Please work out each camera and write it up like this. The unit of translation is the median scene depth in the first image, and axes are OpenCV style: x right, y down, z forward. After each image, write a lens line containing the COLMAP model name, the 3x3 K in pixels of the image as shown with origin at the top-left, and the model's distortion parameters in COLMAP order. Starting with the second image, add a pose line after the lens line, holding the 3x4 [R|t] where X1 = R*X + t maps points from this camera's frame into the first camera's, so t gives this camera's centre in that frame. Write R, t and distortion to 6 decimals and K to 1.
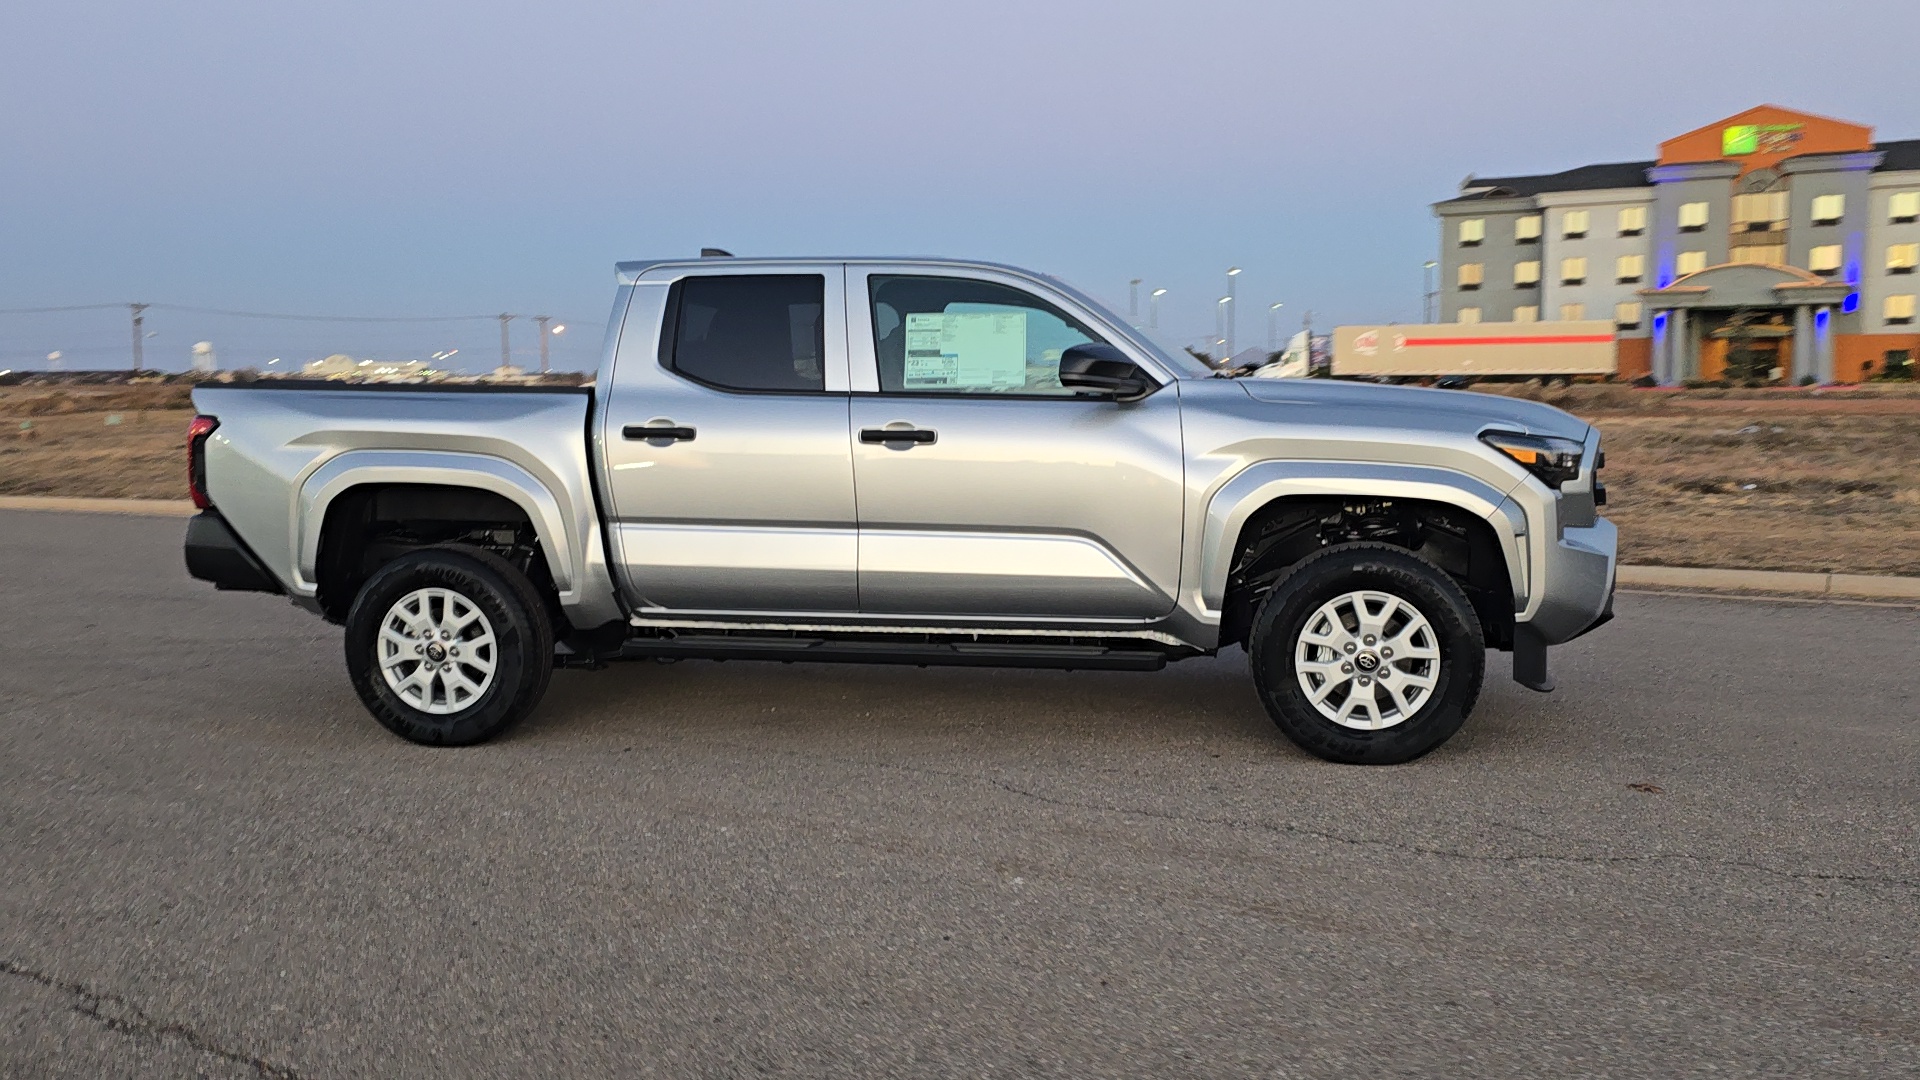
lens RADIAL K [[1598.2, 0, 979.3], [0, 1598.2, 493.4], [0, 0, 1]] dist [-0.004384, 0.016664]
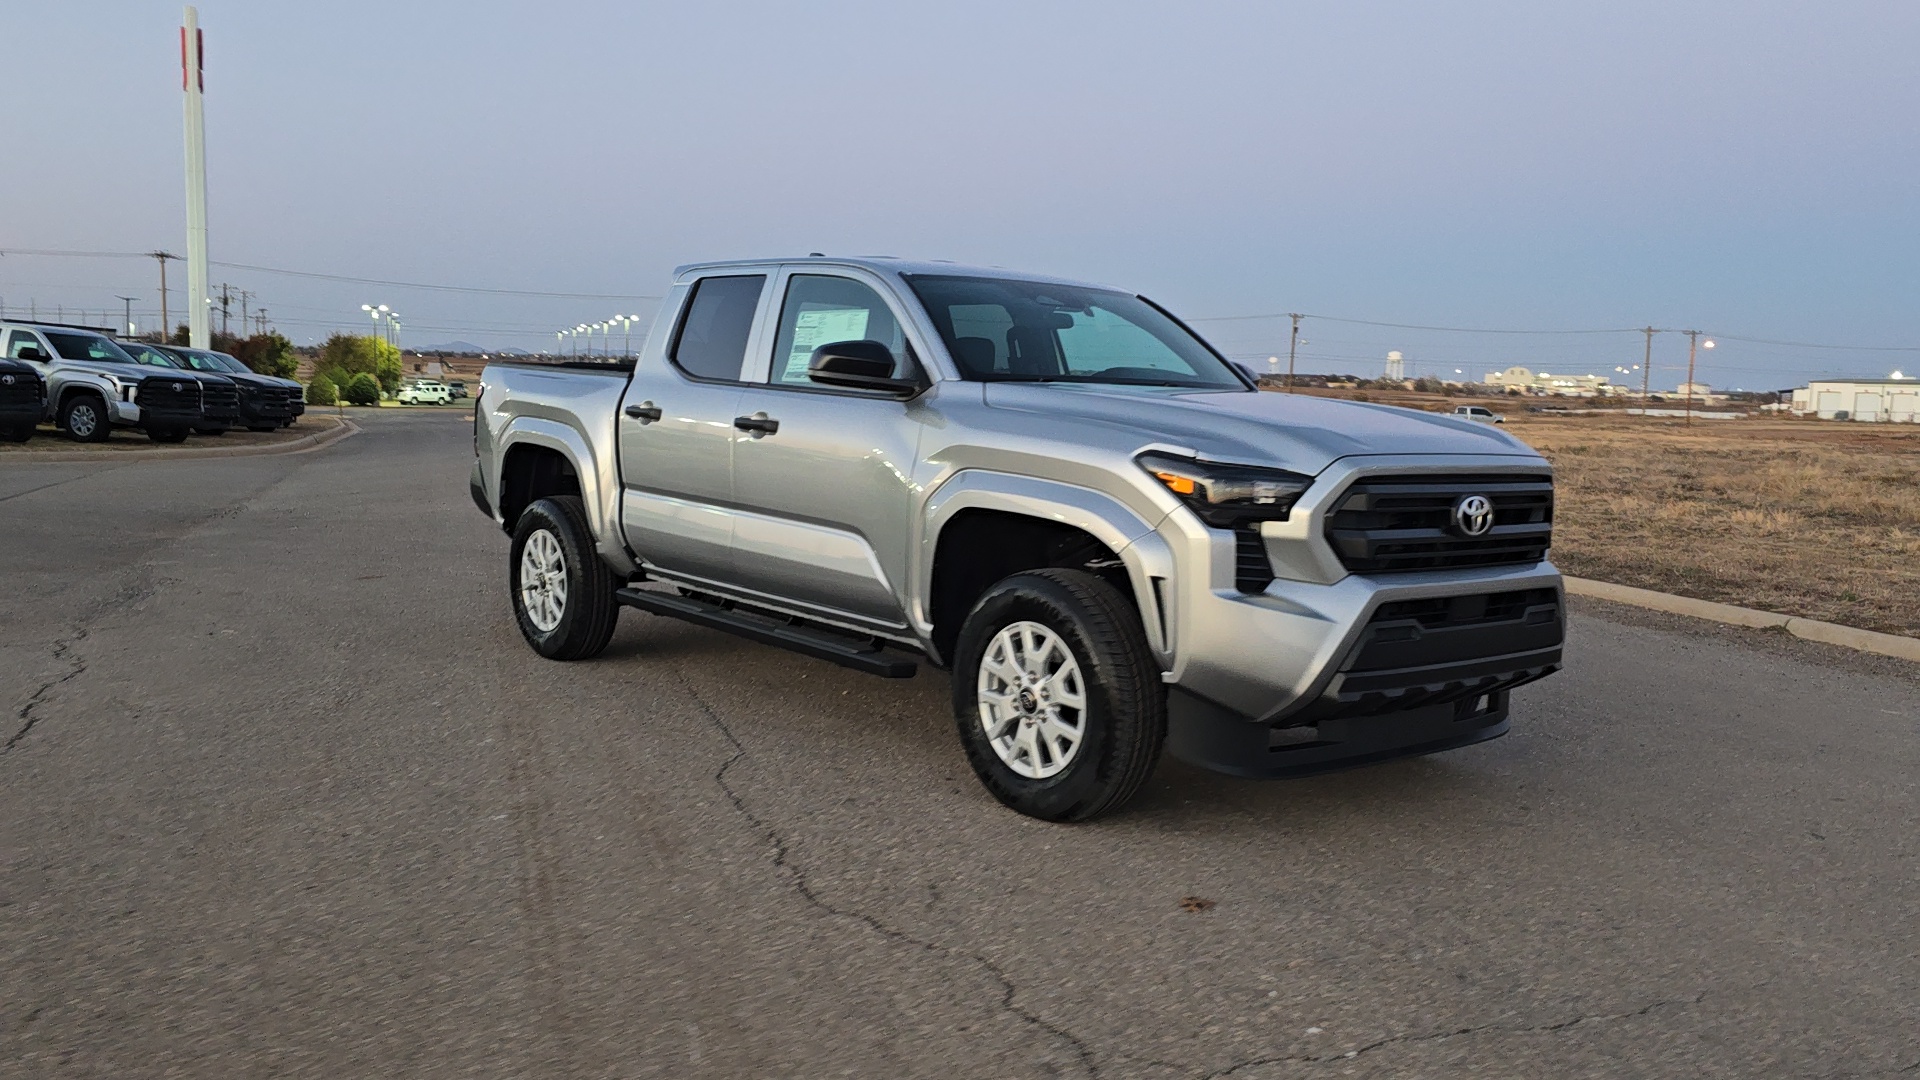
lens RADIAL K [[1598.2, 0, 952.7], [0, 1598.2, 523.0], [0, 0, 1]] dist [-0.004384, 0.016664]
pose [[0.755291, 0.092347, -0.648851, 0.702722], [-0.085492, 0.995446, 0.042160, -0.025294], [0.649790, 0.023628, 0.759746, 0.260460]]
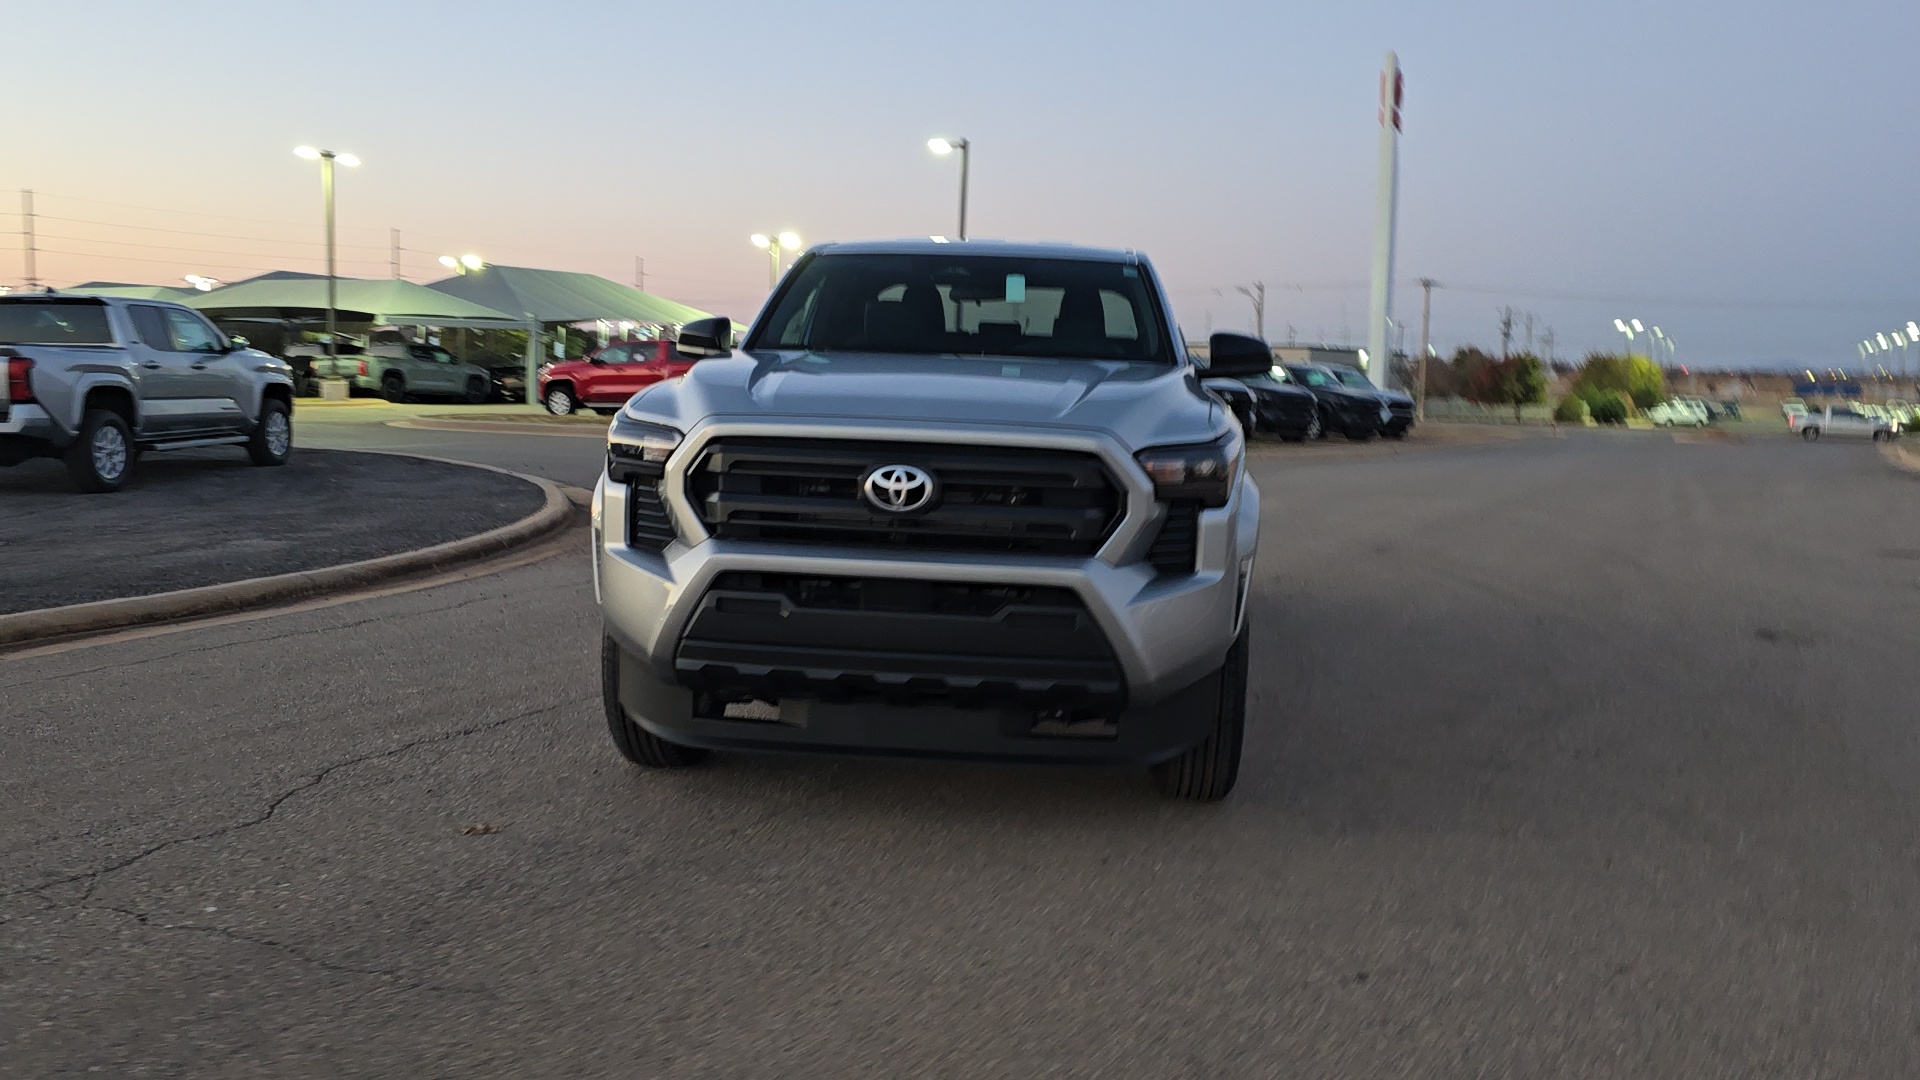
lens RADIAL K [[1598.2, 0, 967.8], [0, 1598.2, 544.8], [0, 0, 1]] dist [-0.004384, 0.016664]
pose [[0.087933, 0.127540, -0.987928, 1.064134], [-0.104161, 0.987510, 0.118215, -0.077476], [0.990666, 0.092508, 0.100120, 0.974037]]
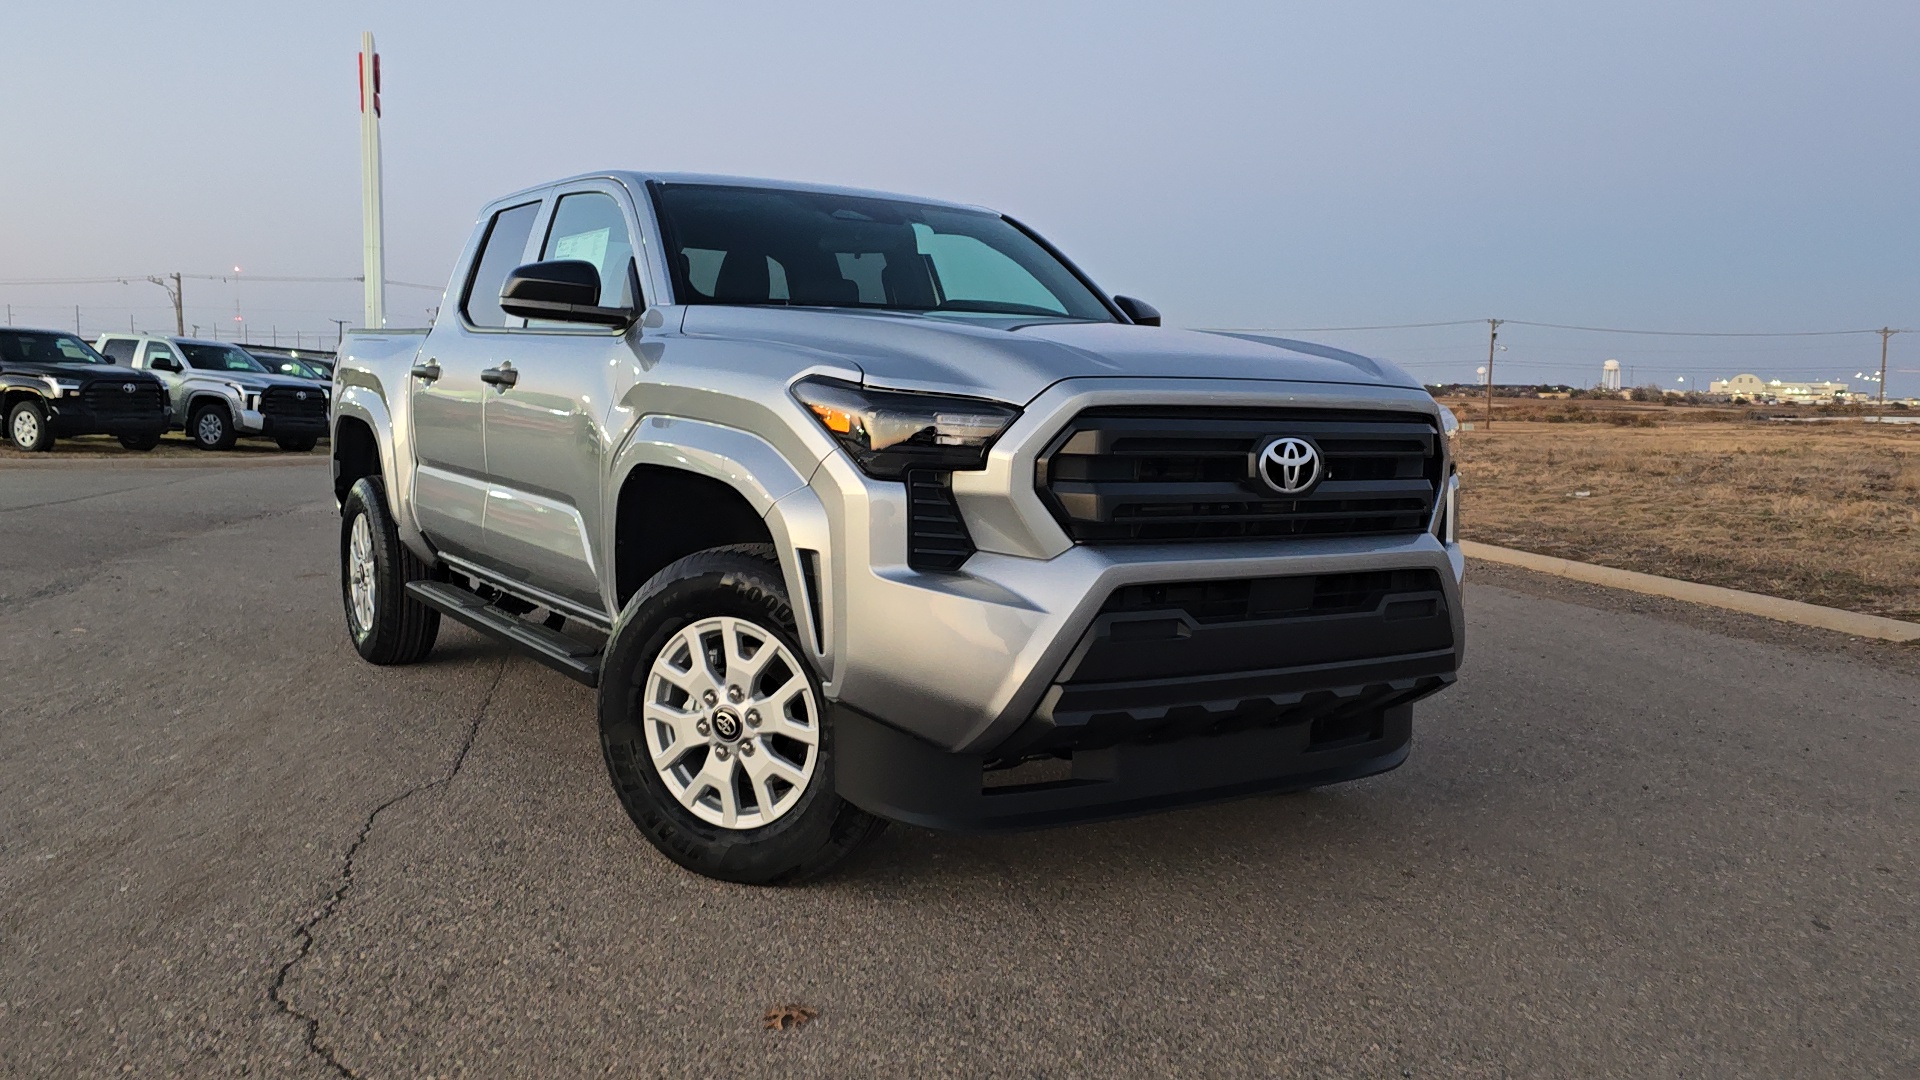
lens RADIAL K [[1598.2, 0, 960.0], [0, 1598.2, 546.8], [0, 0, 1]] dist [-0.004384, 0.016664]
pose [[0.675075, 0.096565, -0.731402, 0.719085], [-0.080213, 0.995127, 0.057348, -0.012686], [0.733375, 0.019953, 0.679531, 0.556192]]
